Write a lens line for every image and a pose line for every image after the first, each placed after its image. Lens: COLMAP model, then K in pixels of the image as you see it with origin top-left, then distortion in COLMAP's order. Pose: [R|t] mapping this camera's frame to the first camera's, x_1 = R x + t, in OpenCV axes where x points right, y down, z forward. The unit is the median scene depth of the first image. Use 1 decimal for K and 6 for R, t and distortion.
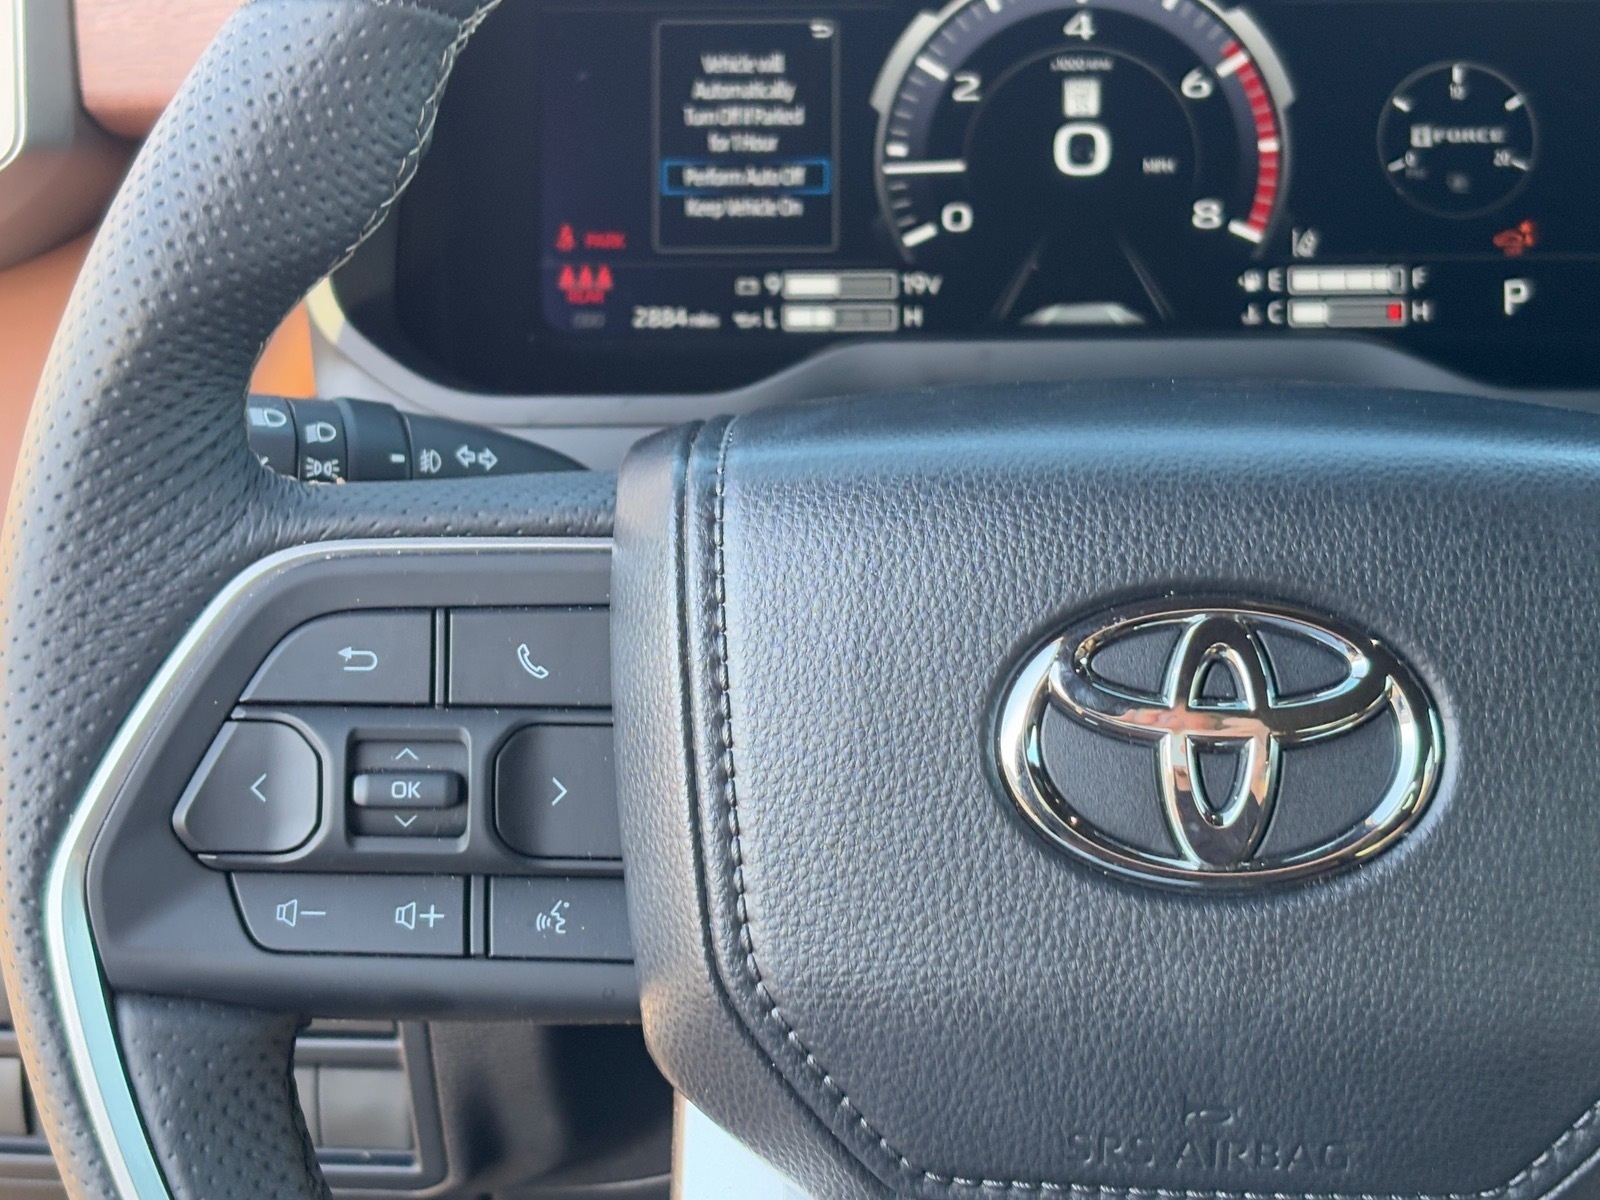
lens RADIAL K [[2670.7, 0, 769.1], [0, 2670.7, 593.6], [0, 0, 1]] dist [0.270907, -1.370122]
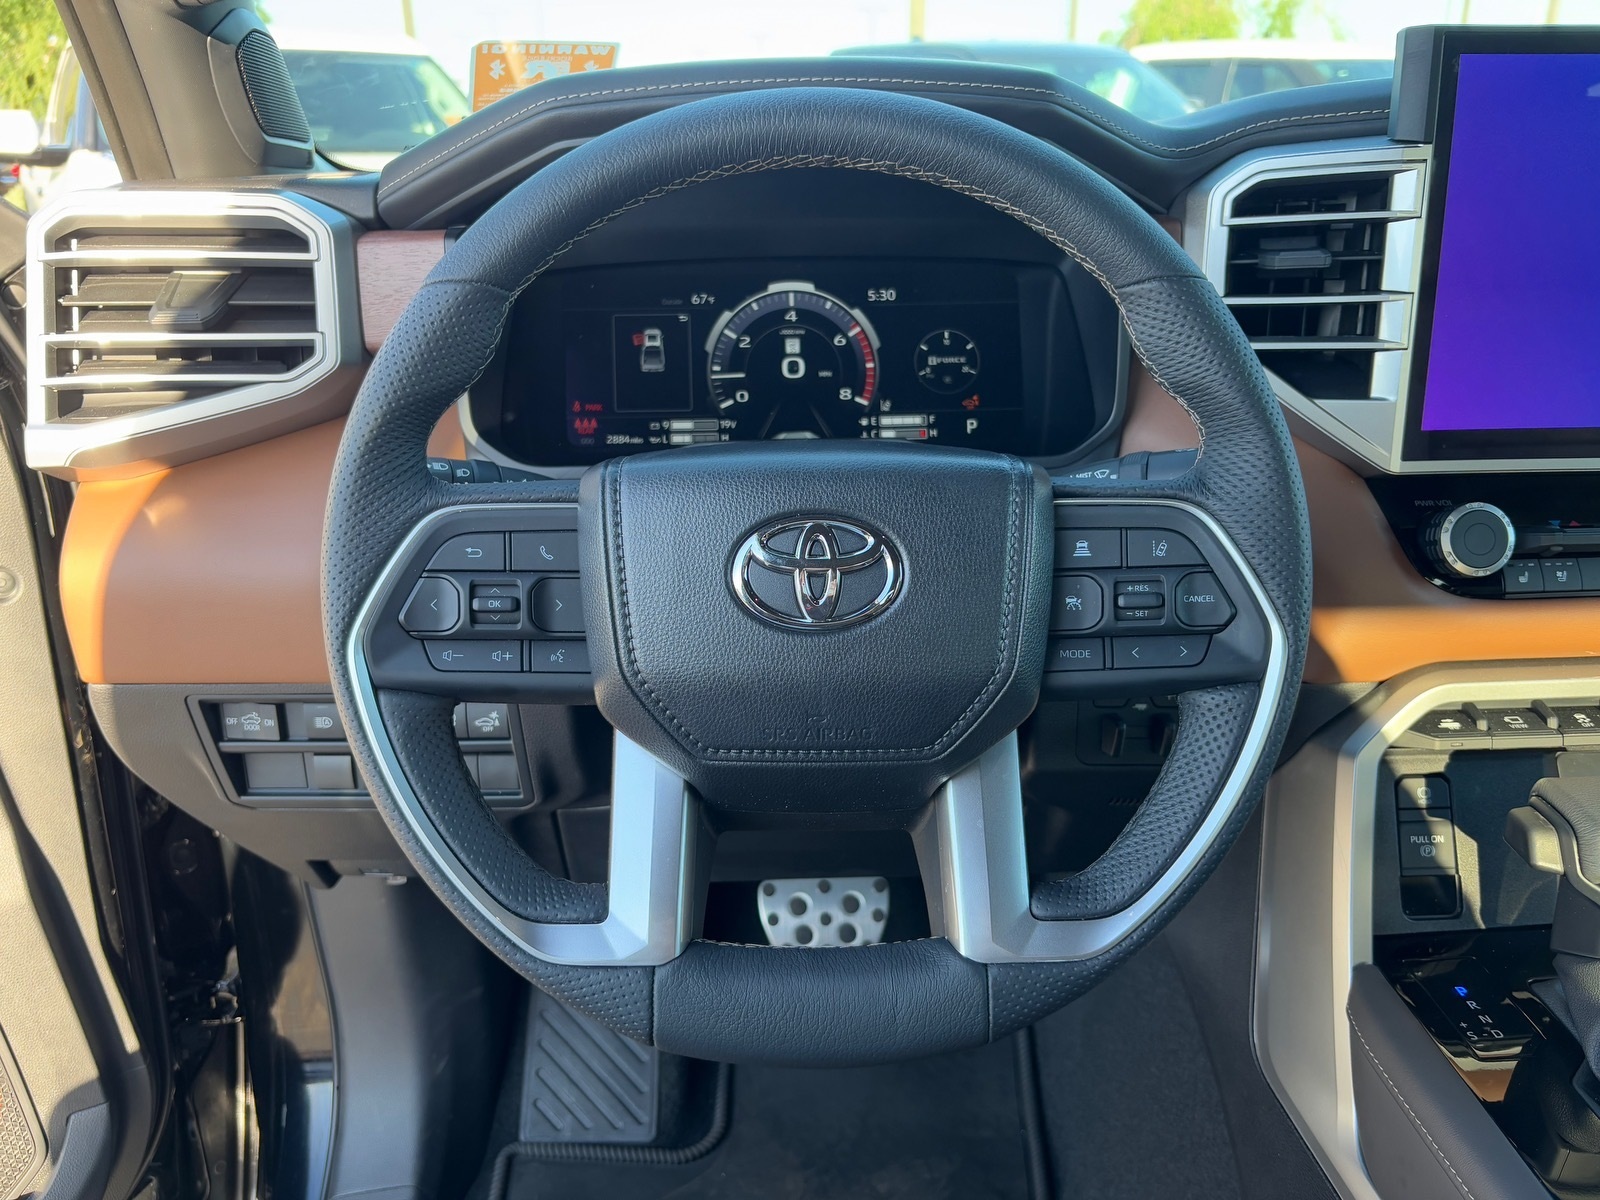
lens RADIAL K [[1215.8, 0, 793.5], [0, 1215.8, 613.4], [0, 0, 1]] dist [0.082007, -0.160931]
pose [[0.997493, -0.024791, 0.066288, 0.039000], [0.024790, 0.999692, 0.000838, 0.053568], [-0.066288, 0.000808, 0.997800, -0.083715]]
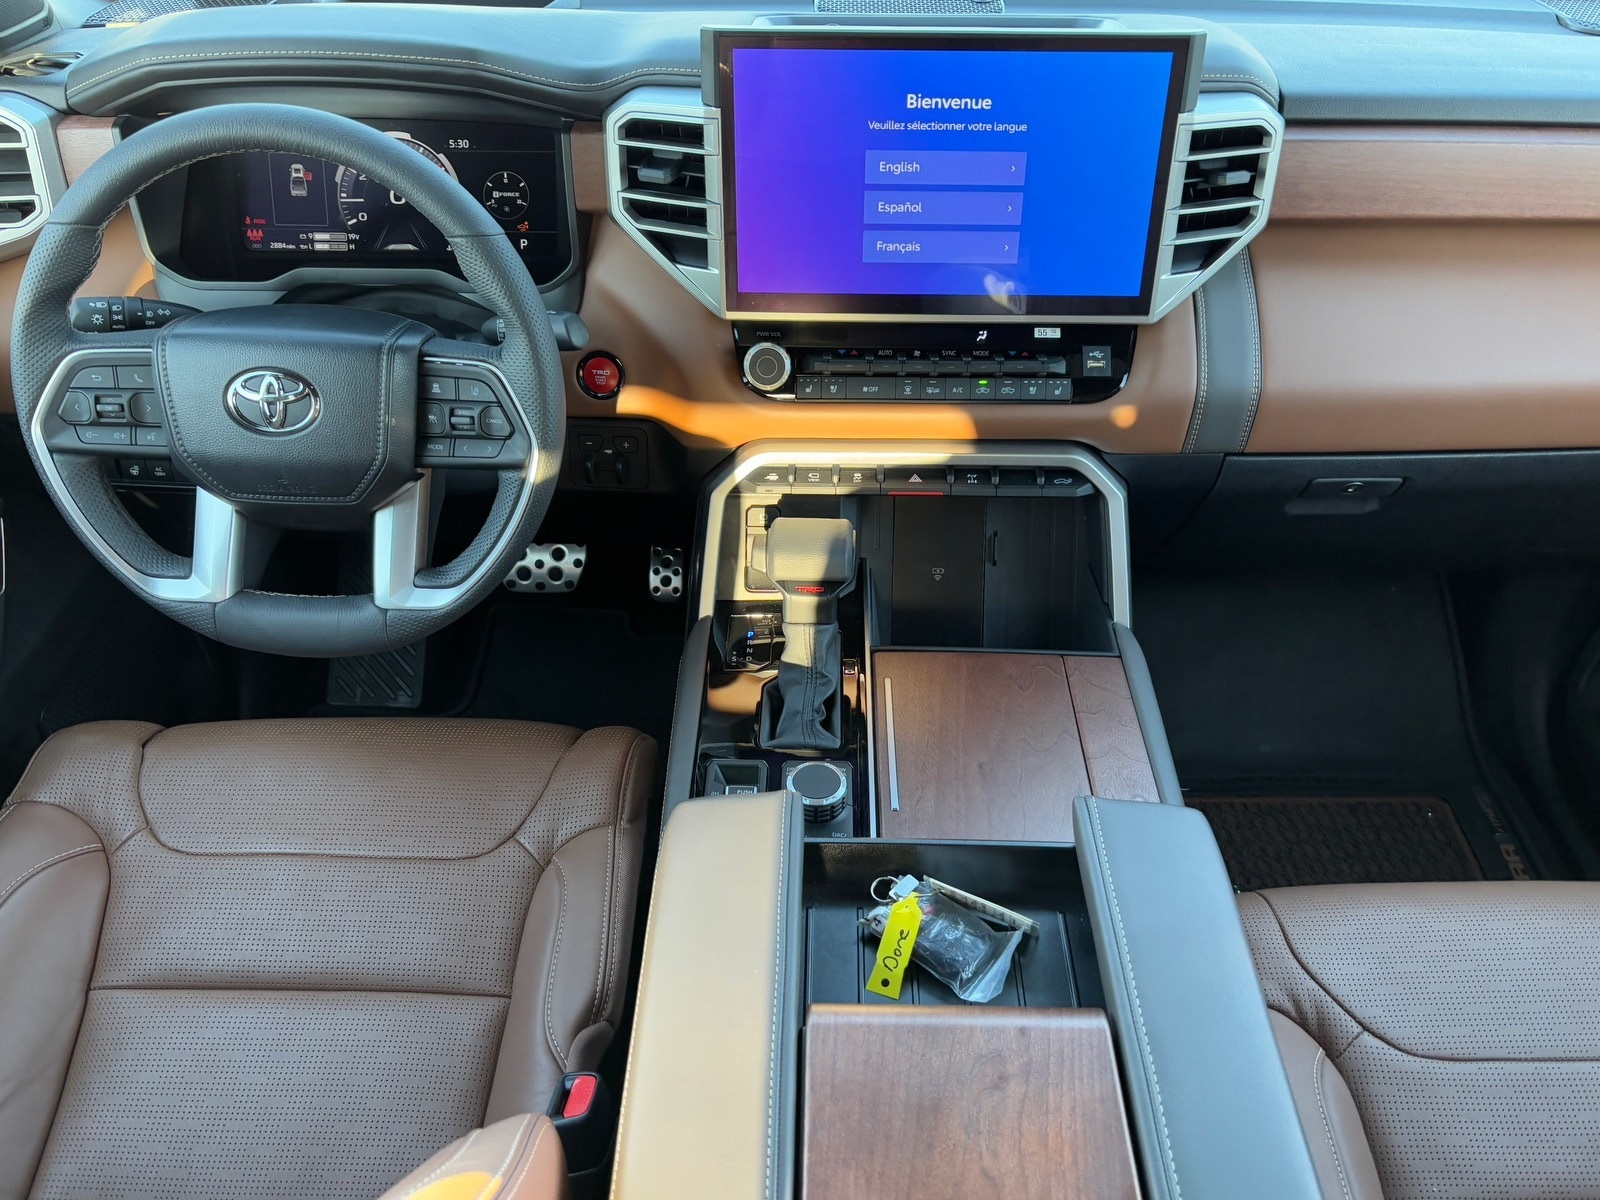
lens RADIAL K [[1288.2, 0, 811.5], [0, 1288.2, 611.9], [0, 0, 1]] dist [0.013849, -0.000047]
pose [[0.999751, 0.002702, 0.022148, 0.606574], [-0.009245, 0.953586, 0.300978, -0.161053], [-0.020307, -0.301108, 0.953374, -0.725671]]
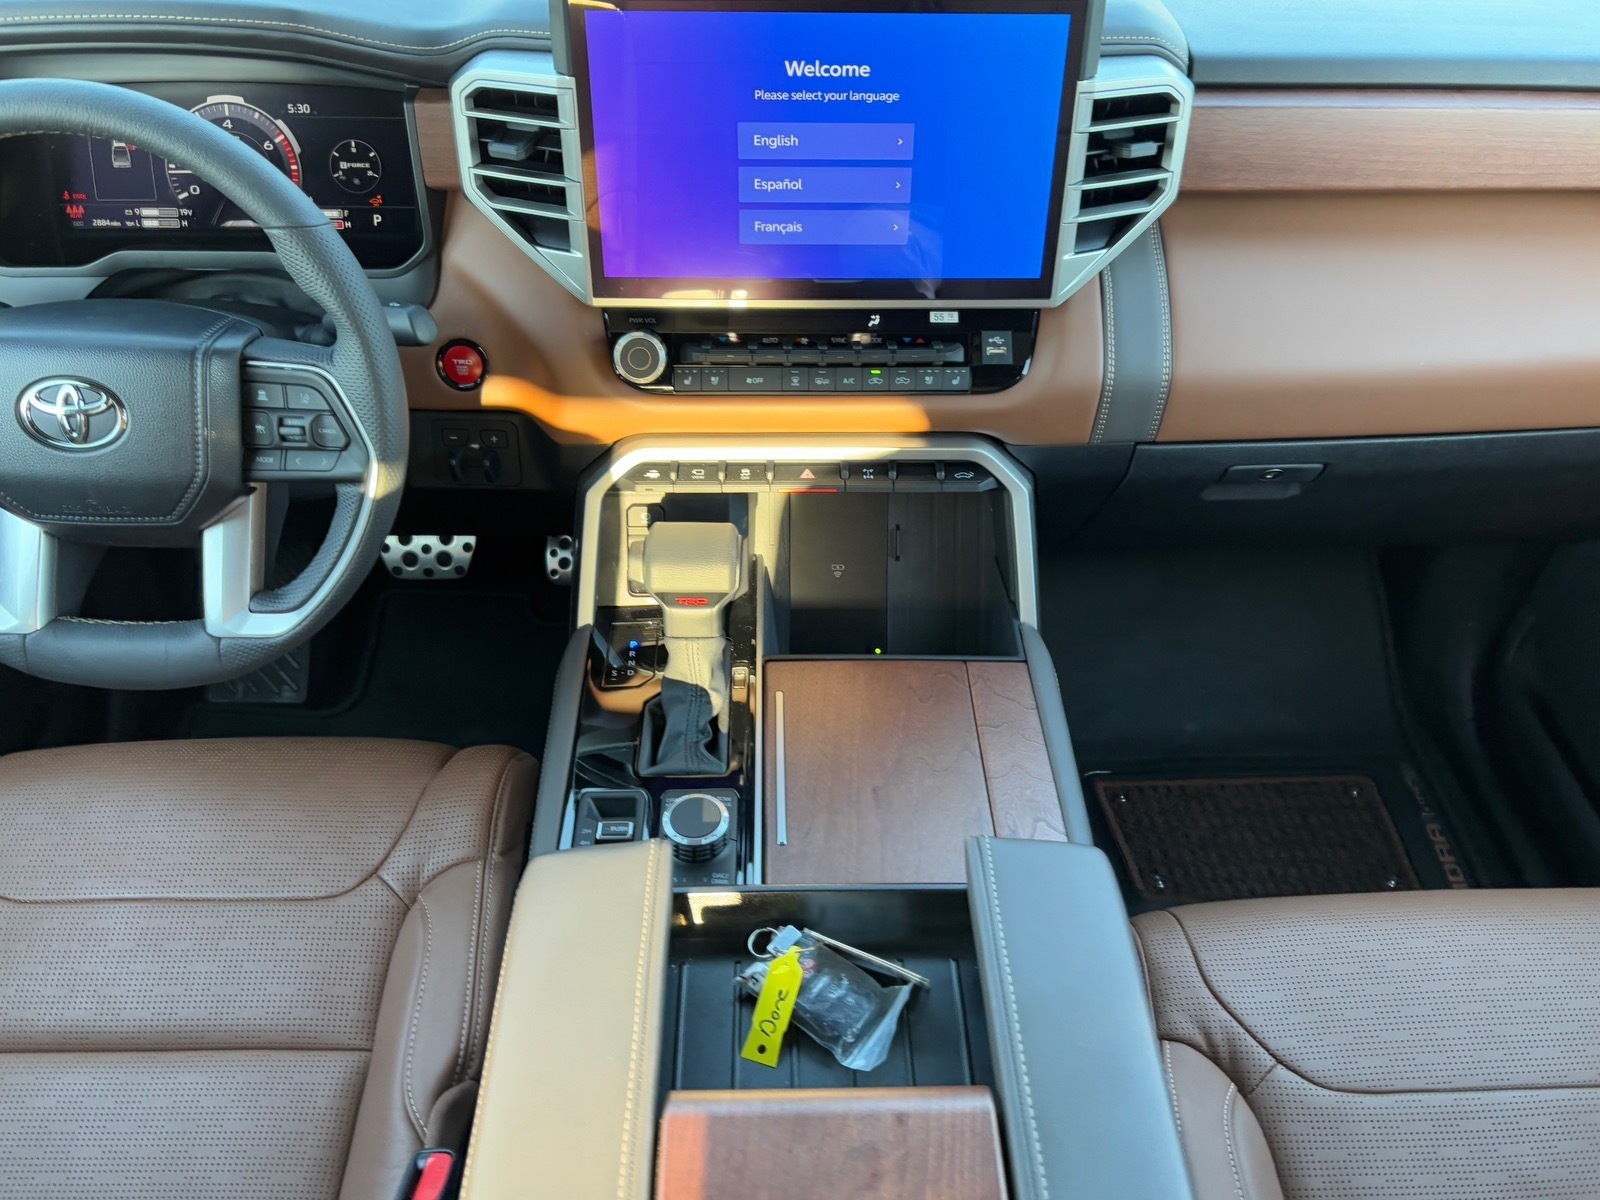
lens RADIAL K [[1300.3, 0, 808.4], [0, 1300.3, 599.7], [0, 0, 1]] dist [0.012363, 0.005780]
pose [[0.998059, -0.017102, 0.059883, 0.678463], [-0.004352, 0.940055, 0.340995, -0.213083], [-0.062125, -0.340594, 0.938156, -0.612890]]
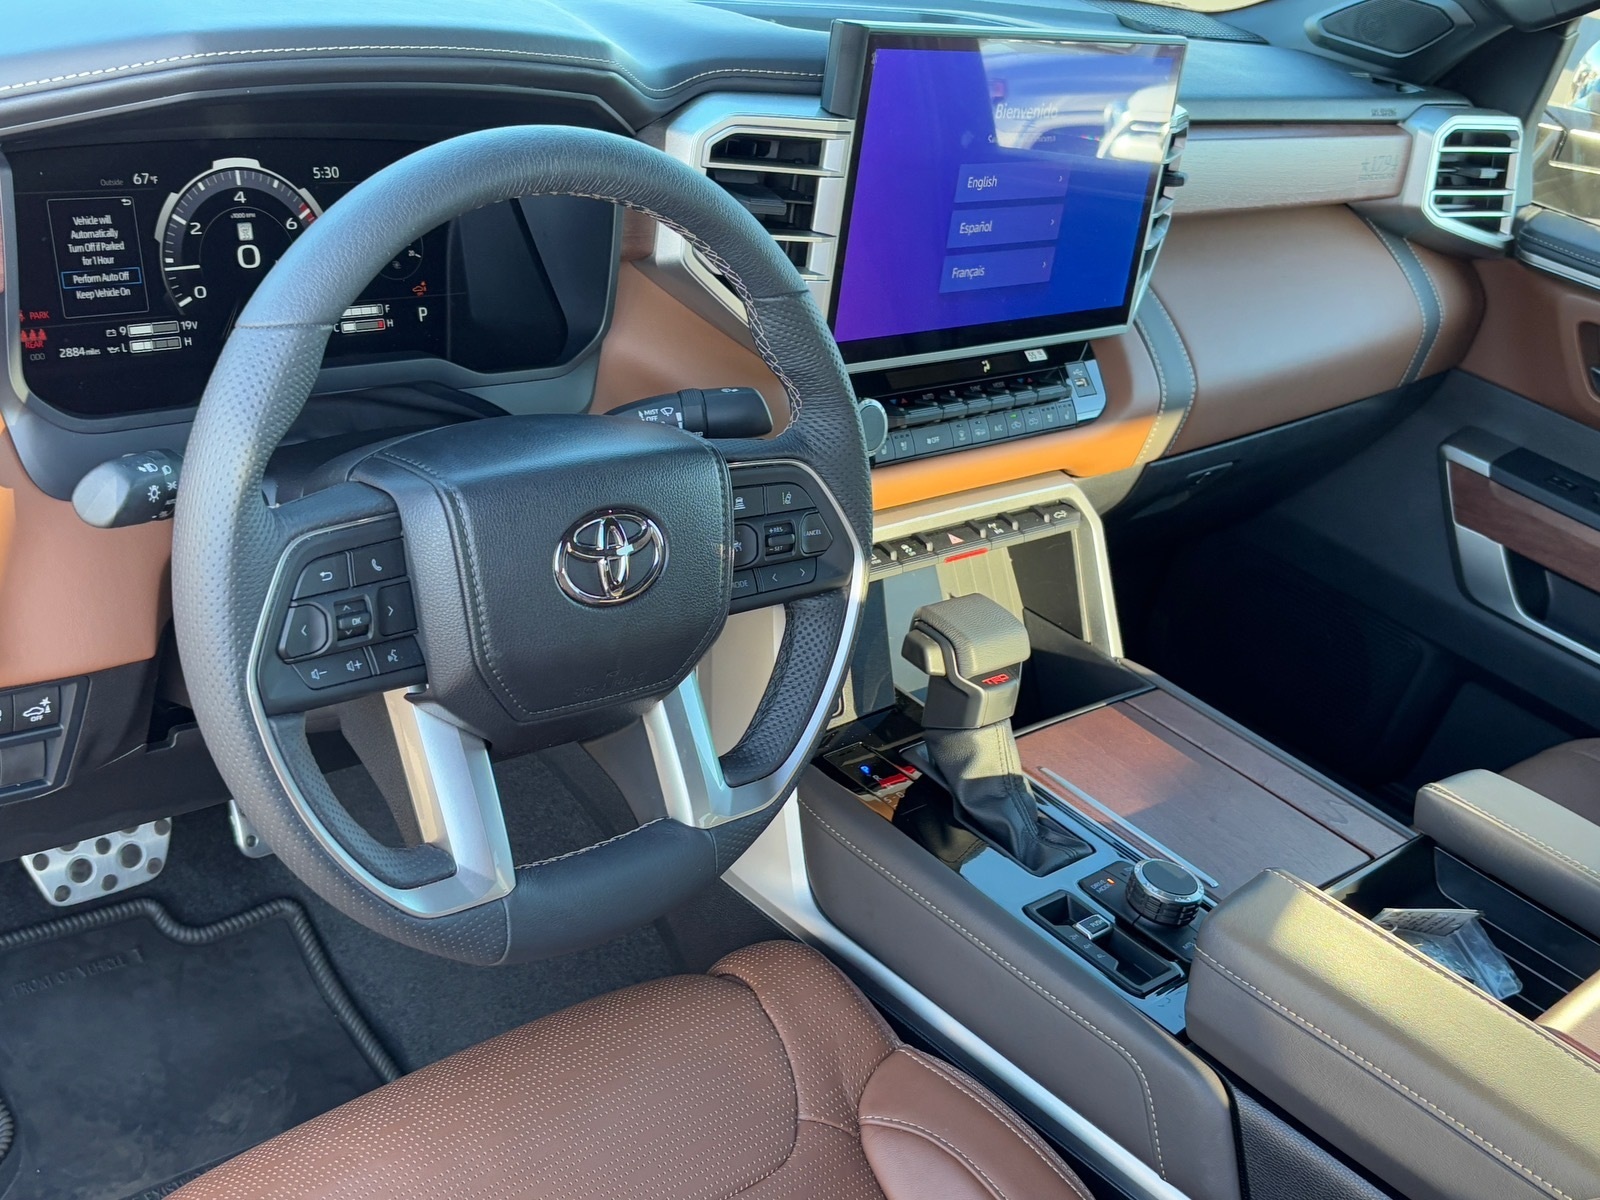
lens RADIAL K [[1880.3, 0, 770.0], [0, 1880.3, 602.0], [0, 0, 1]] dist [0.142735, -0.529633]
pose [[0.675752, -0.184377, 0.713697, -0.734725], [0.040816, 0.976086, 0.213516, -0.203076], [-0.735998, -0.115154, 0.667118, -0.343370]]
